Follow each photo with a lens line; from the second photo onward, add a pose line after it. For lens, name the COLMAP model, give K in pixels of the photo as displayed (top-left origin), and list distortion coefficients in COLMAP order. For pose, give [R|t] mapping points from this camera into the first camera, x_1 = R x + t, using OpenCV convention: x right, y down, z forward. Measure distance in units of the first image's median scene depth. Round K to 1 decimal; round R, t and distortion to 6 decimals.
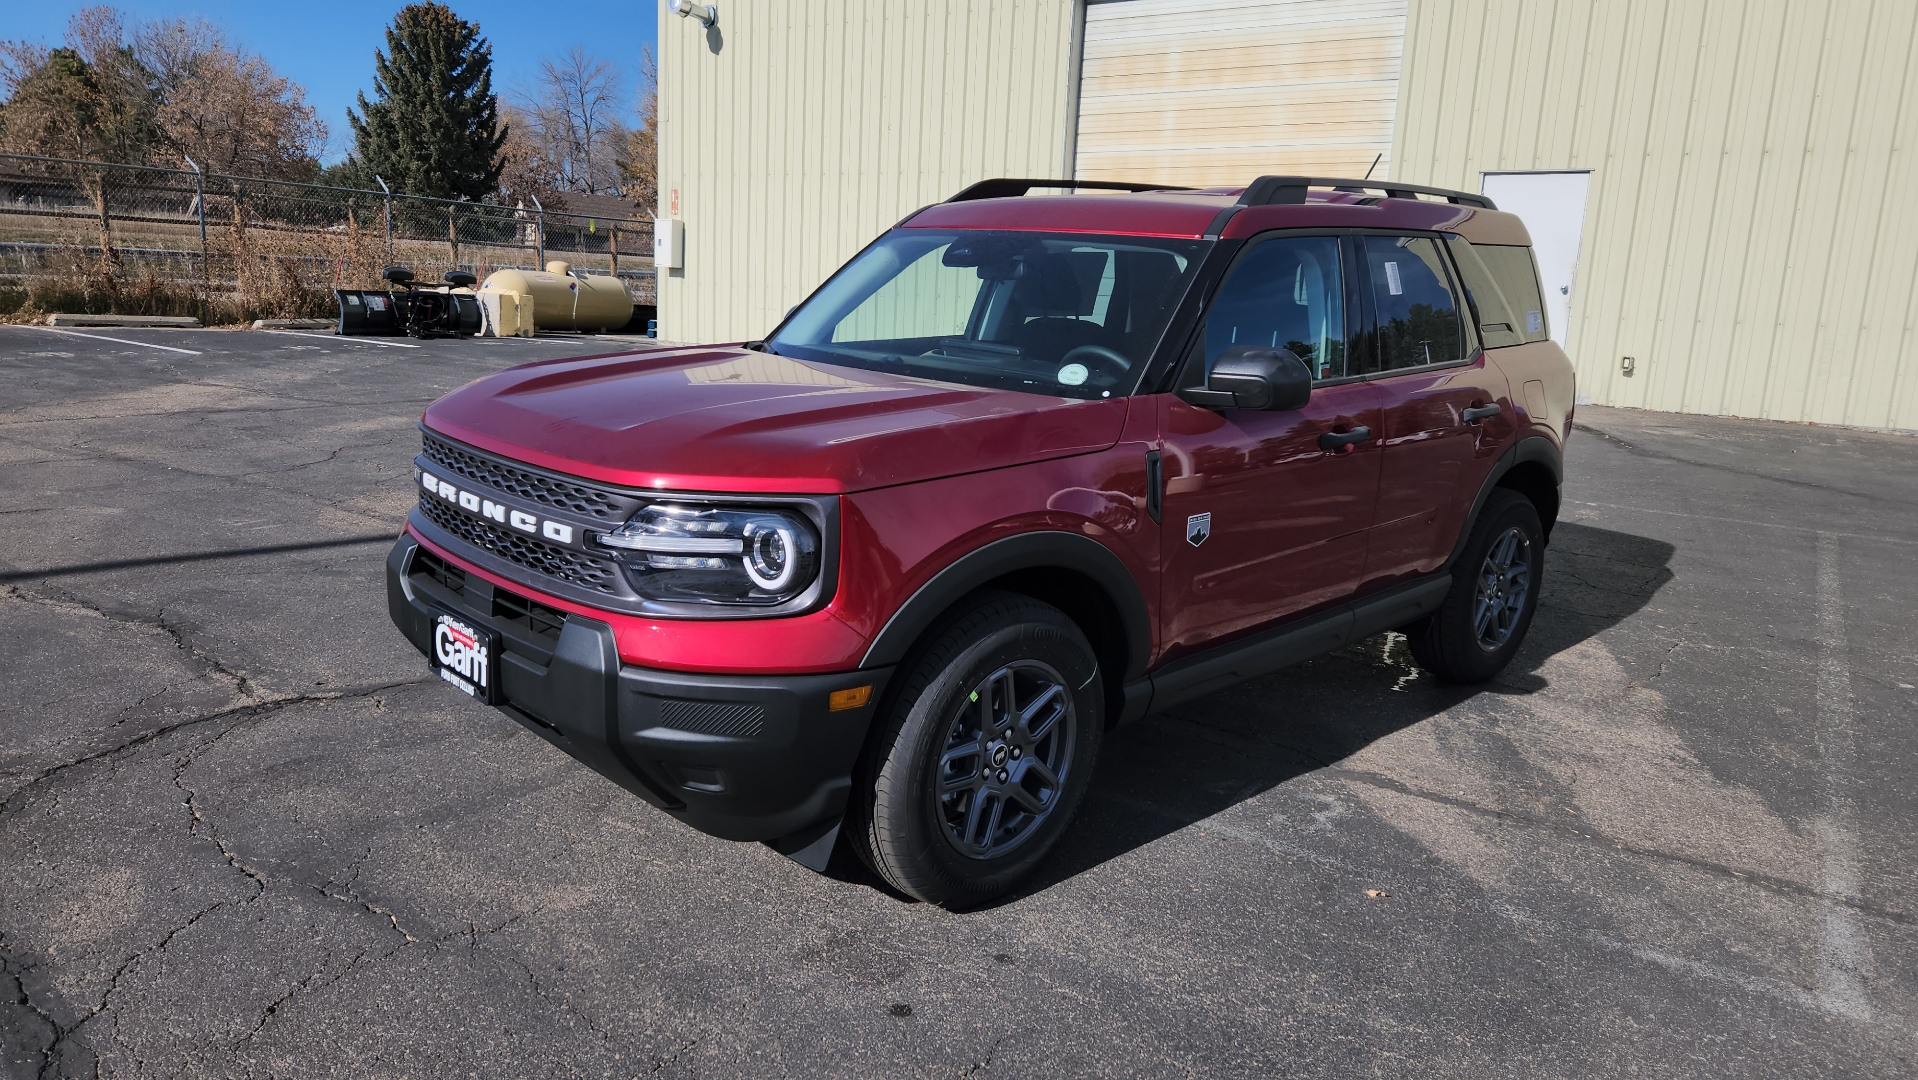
lens RADIAL K [[1280.8, 0, 926.5], [0, 1280.8, 547.1], [0, 0, 1]] dist [0.074807, -0.058165]
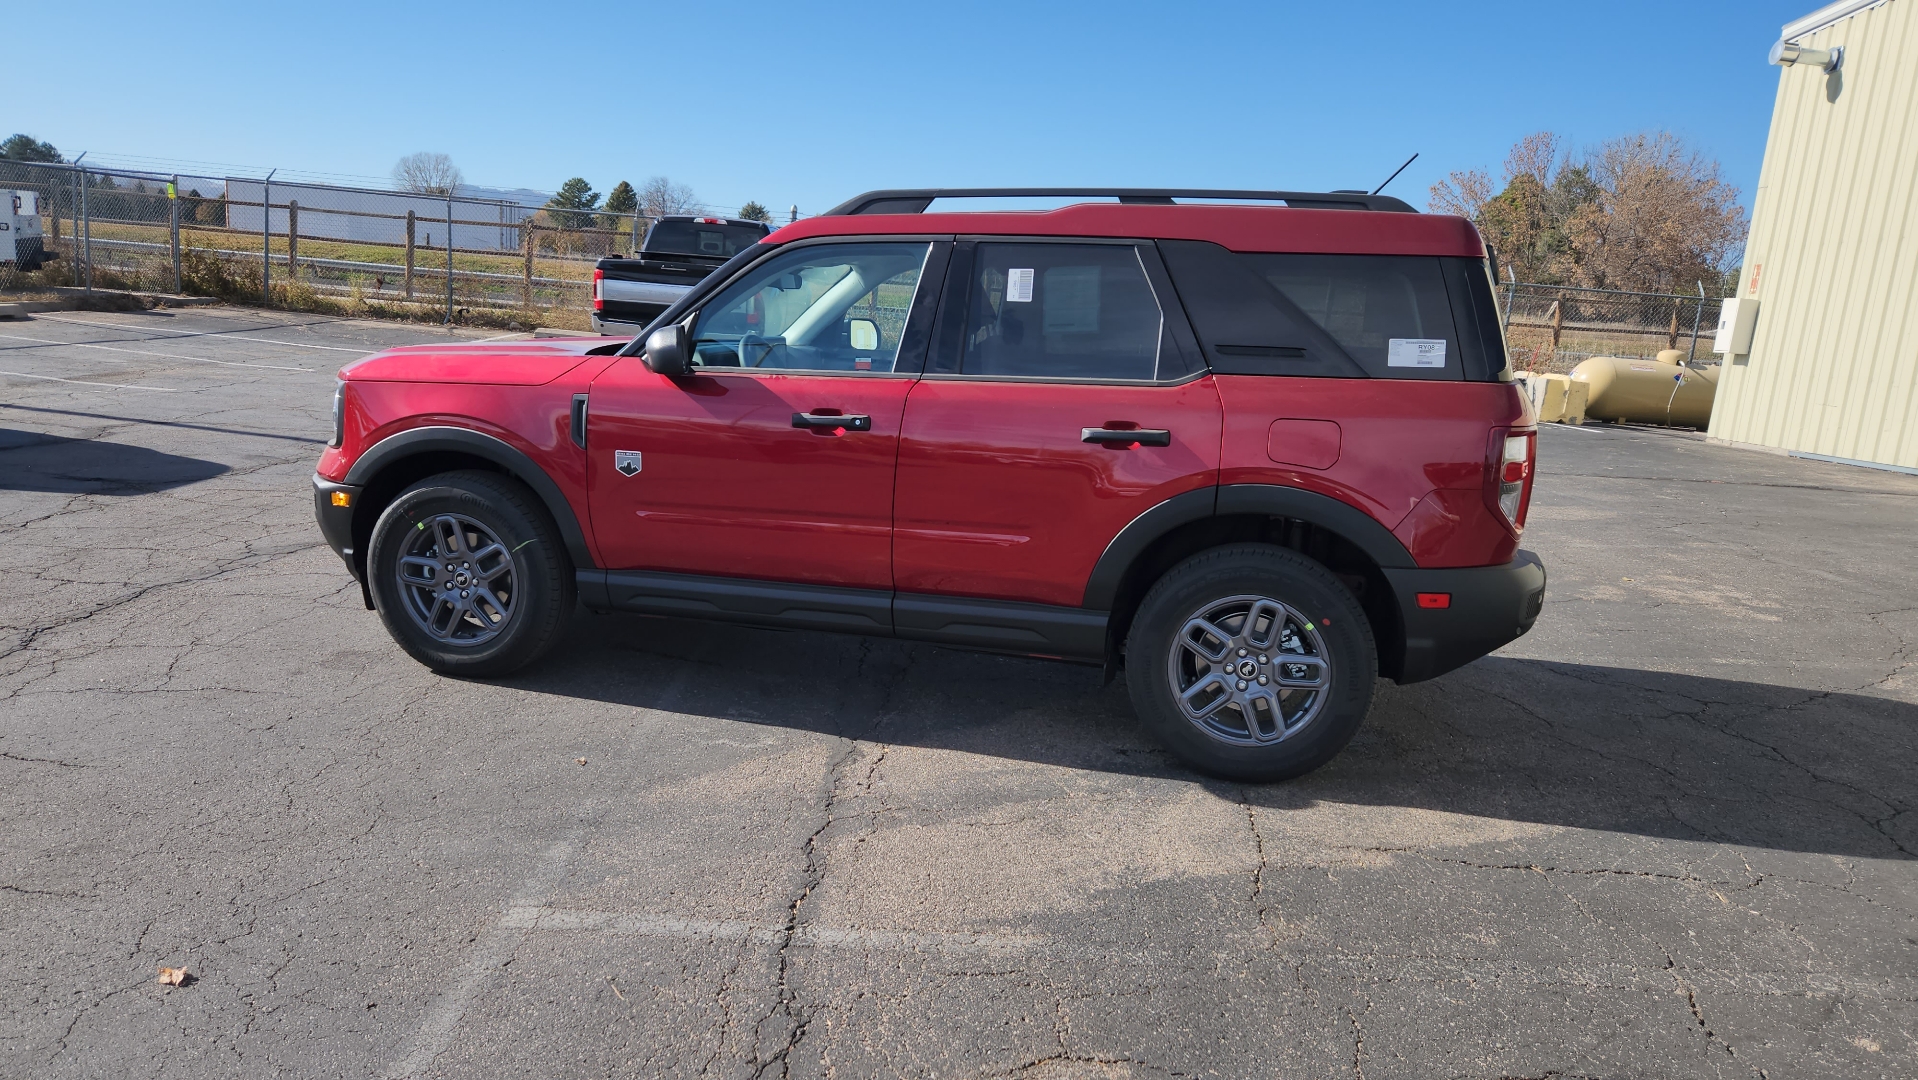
lens RADIAL K [[1280.8, 0, 926.5], [0, 1280.8, 547.1], [0, 0, 1]] dist [0.074807, -0.058165]
pose [[0.531327, 0.149131, -0.833938, 0.404473], [-0.214765, 0.975938, 0.037691, -0.012274], [0.819492, 0.159074, 0.550570, 0.151591]]
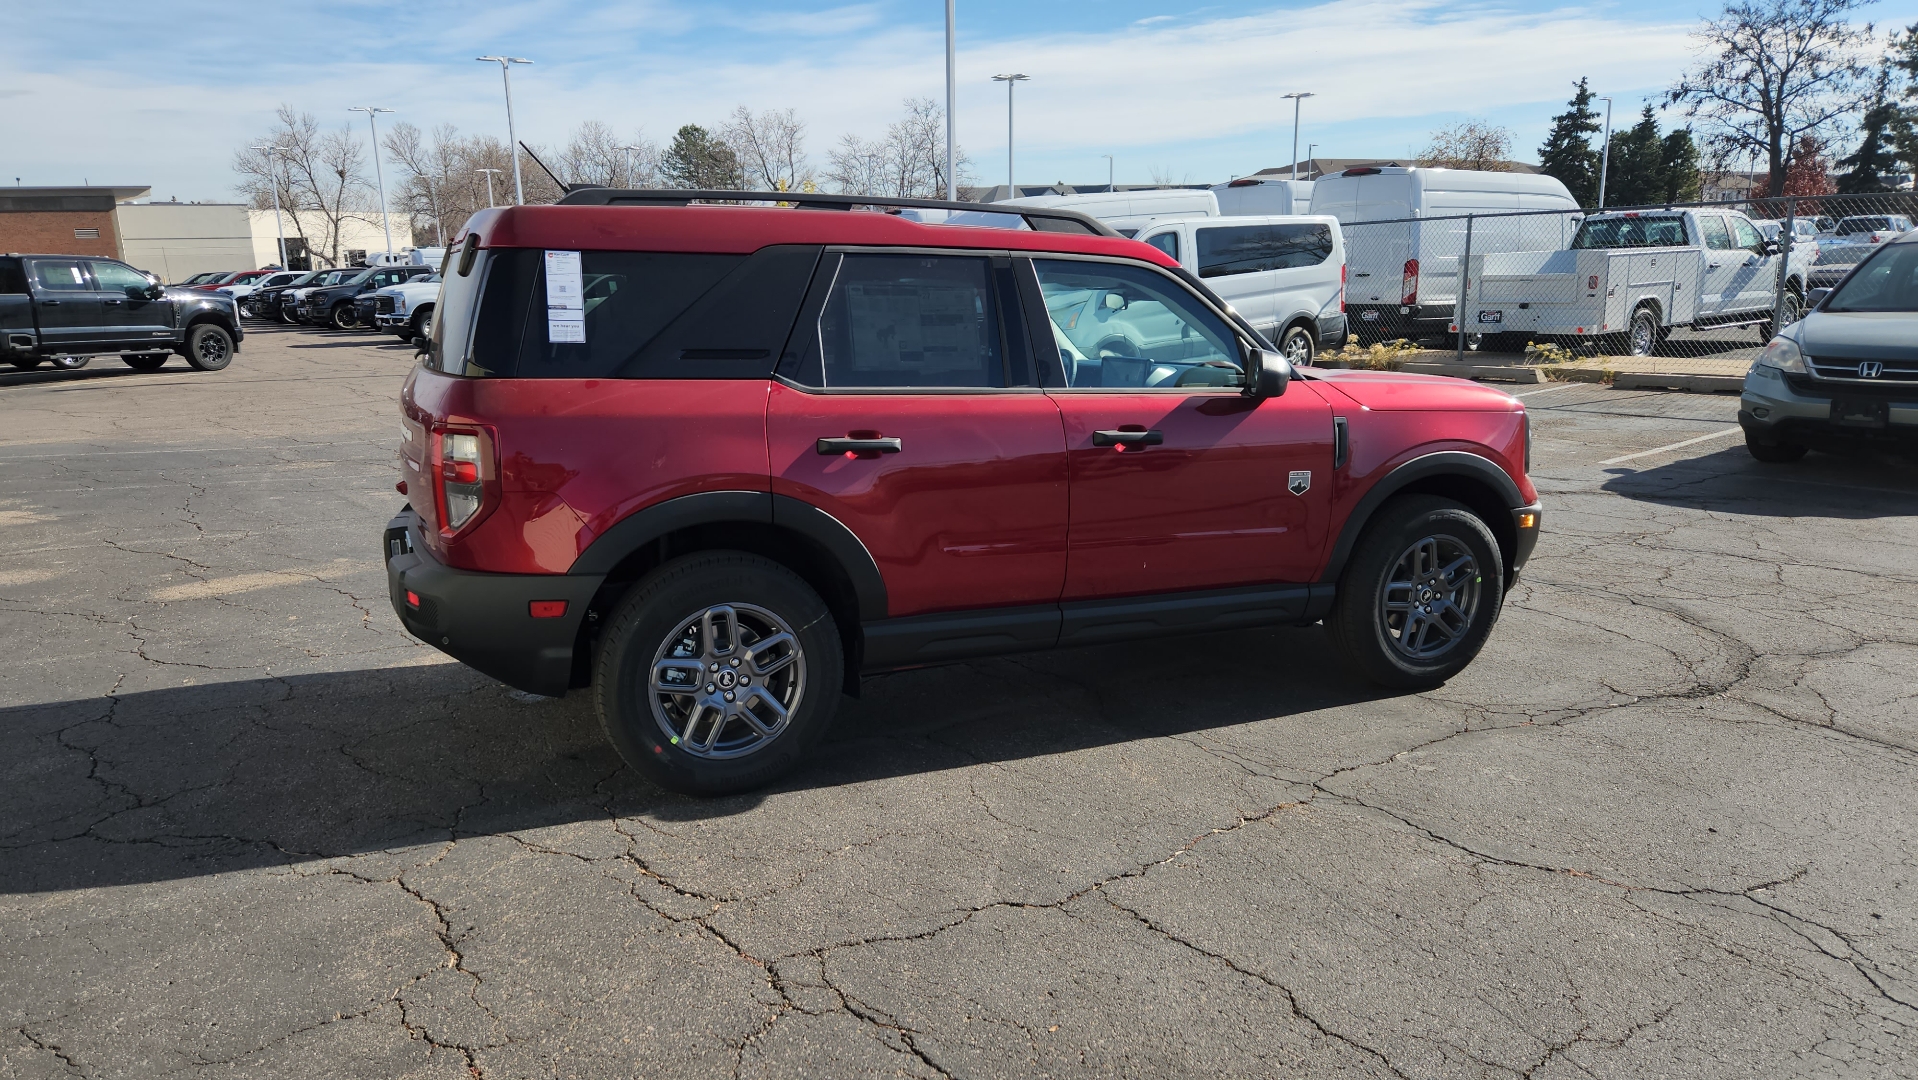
lens RADIAL K [[1280.8, 0, 926.5], [0, 1280.8, 547.1], [0, 0, 1]] dist [0.074807, -0.058165]
pose [[-0.939809, -0.109420, 0.323708, -0.070806], [0.037126, 0.909037, 0.415058, -0.177608], [-0.339678, 0.402093, -0.850259, 0.750657]]
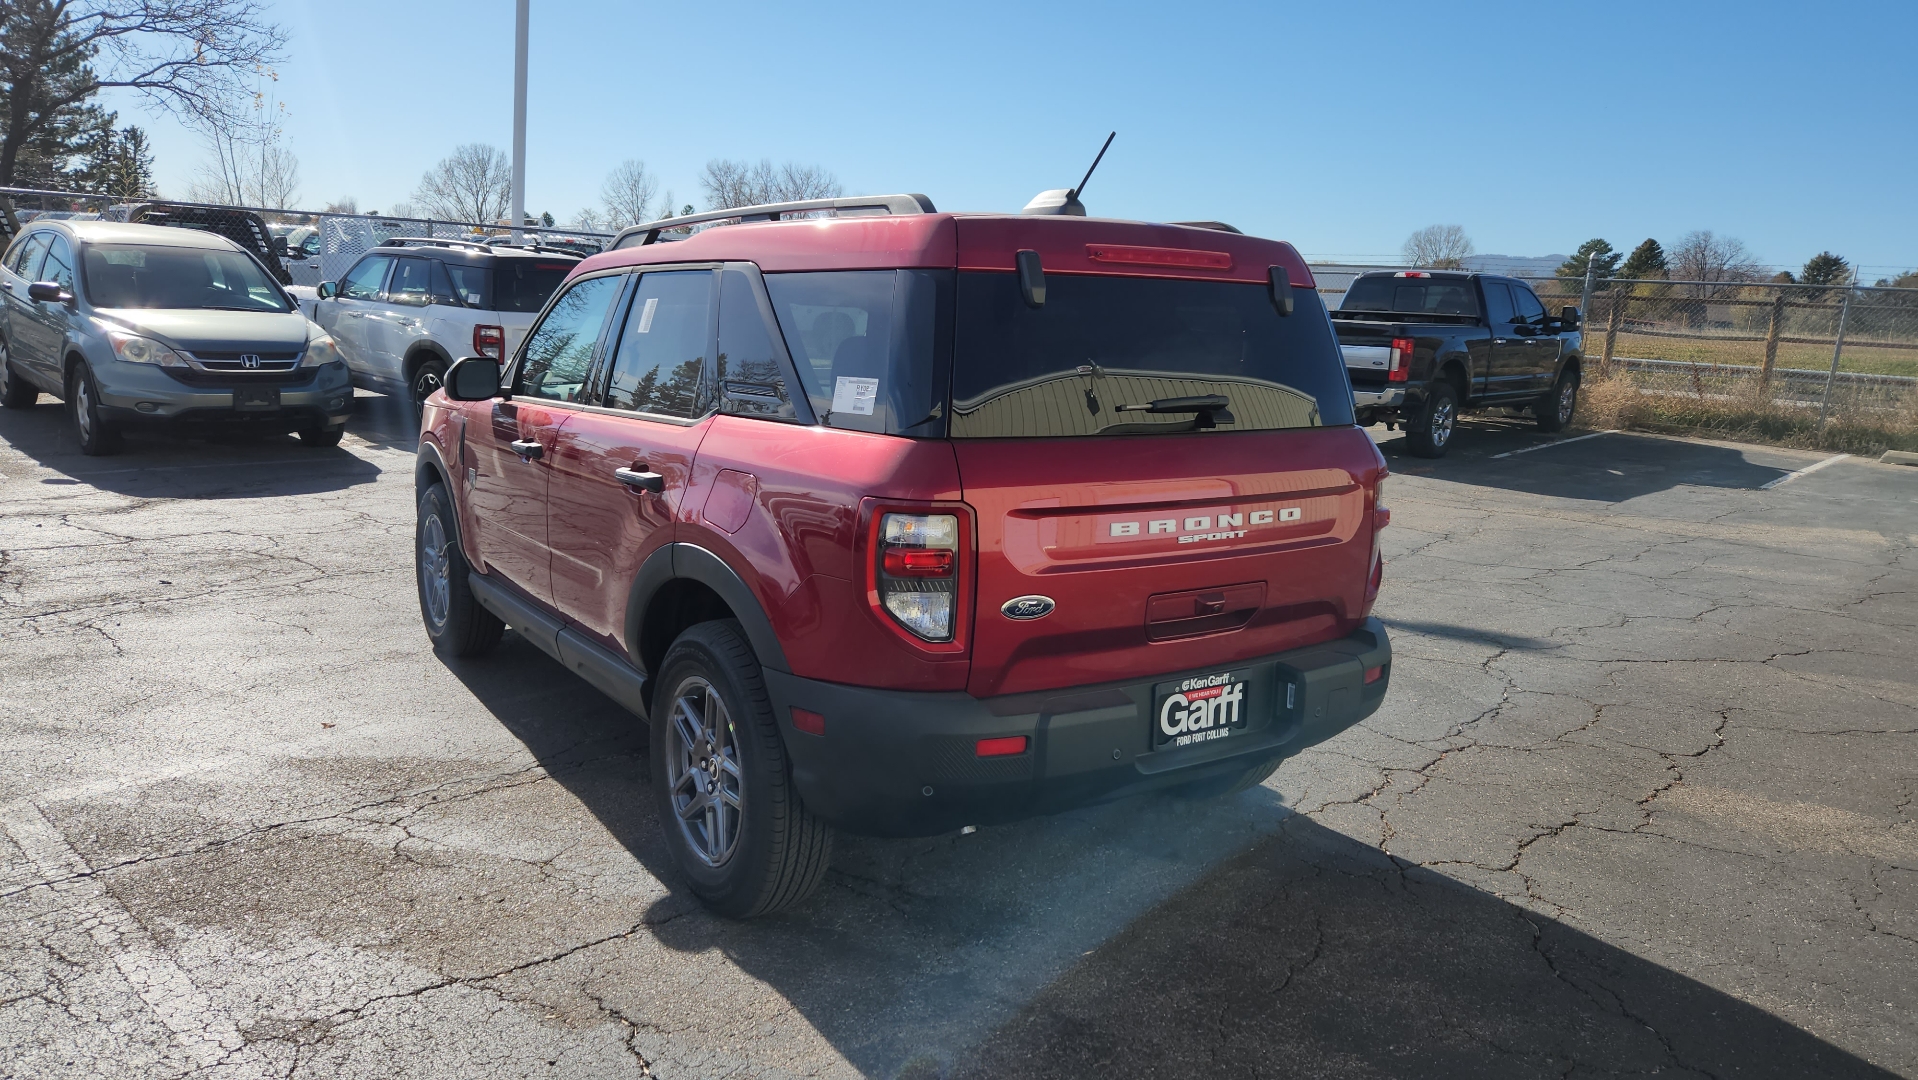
lens RADIAL K [[1278.1, 0, 918.9], [0, 1278.1, 530.1], [0, 0, 1]] dist [0.077149, -0.059716]
pose [[-0.177031, 0.113488, -0.977640, 0.430484], [-0.266031, 0.950836, 0.158549, -0.089989], [0.947569, 0.288150, -0.138136, 0.470175]]
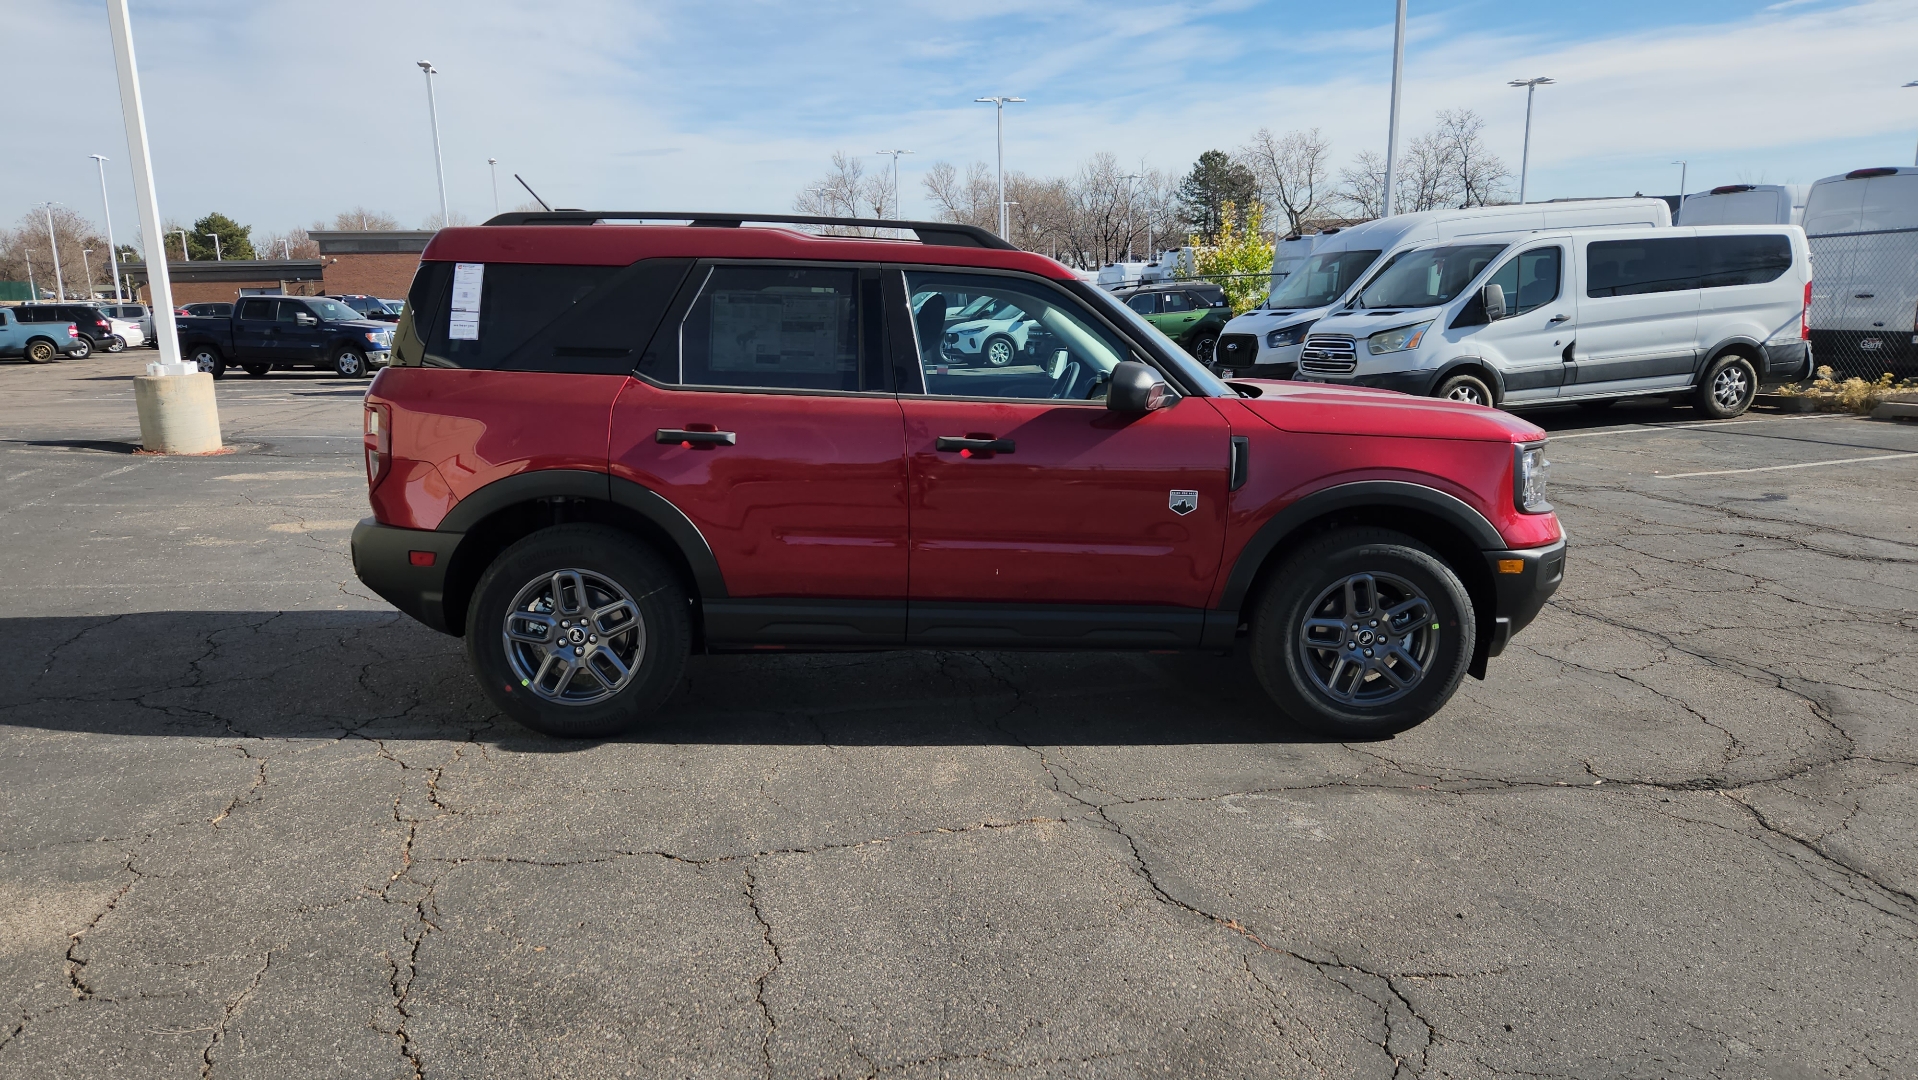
lens RADIAL K [[1280.6, 0, 937.4], [0, 1280.6, 534.3], [0, 0, 1]] dist [0.091189, -0.090176]
pose [[-0.741244, -0.162484, 0.651273, -0.234969], [0.113643, 0.925875, 0.360335, -0.164068], [-0.661546, 0.341109, -0.667834, 0.676023]]
